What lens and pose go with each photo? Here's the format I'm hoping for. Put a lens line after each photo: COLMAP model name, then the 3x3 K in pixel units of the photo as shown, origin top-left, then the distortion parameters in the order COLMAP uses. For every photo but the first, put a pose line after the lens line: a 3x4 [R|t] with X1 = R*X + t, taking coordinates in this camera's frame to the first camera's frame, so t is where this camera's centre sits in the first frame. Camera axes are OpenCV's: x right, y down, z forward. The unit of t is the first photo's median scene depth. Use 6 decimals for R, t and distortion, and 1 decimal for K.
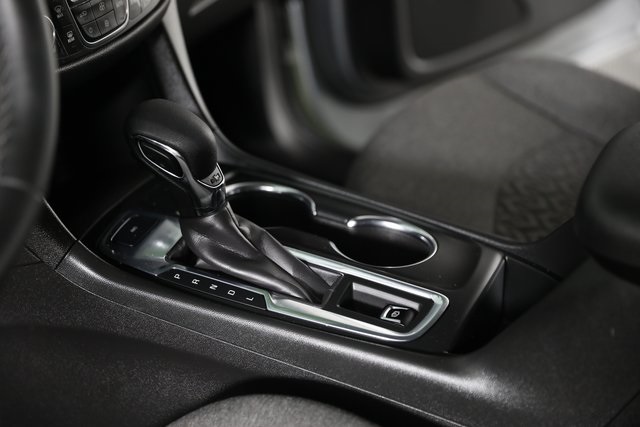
lens RADIAL K [[1097.9, 0, 320.0], [0, 1097.9, 213.5], [0, 0, 1]] dist [0.001767, -0.018173]
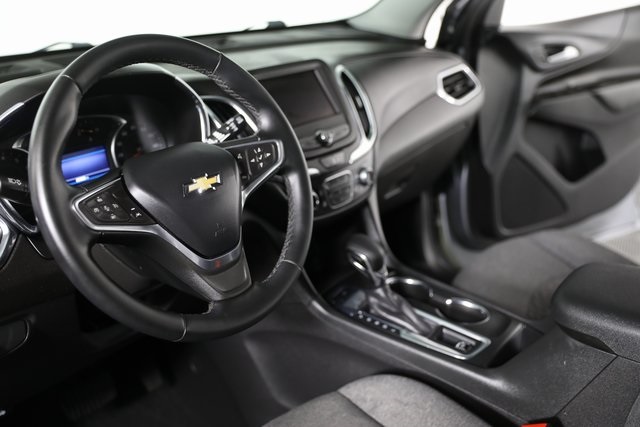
lens RADIAL K [[595.0, 0, 320.0], [0, 595.0, 213.5], [0, 0, 1]] dist [-0.027711, 0.006867]
pose [[0.965149, 0.067246, -0.252912, 0.072428], [-0.105760, 0.984214, -0.141905, 0.032390], [0.239377, 0.163708, 0.957026, -0.165781]]
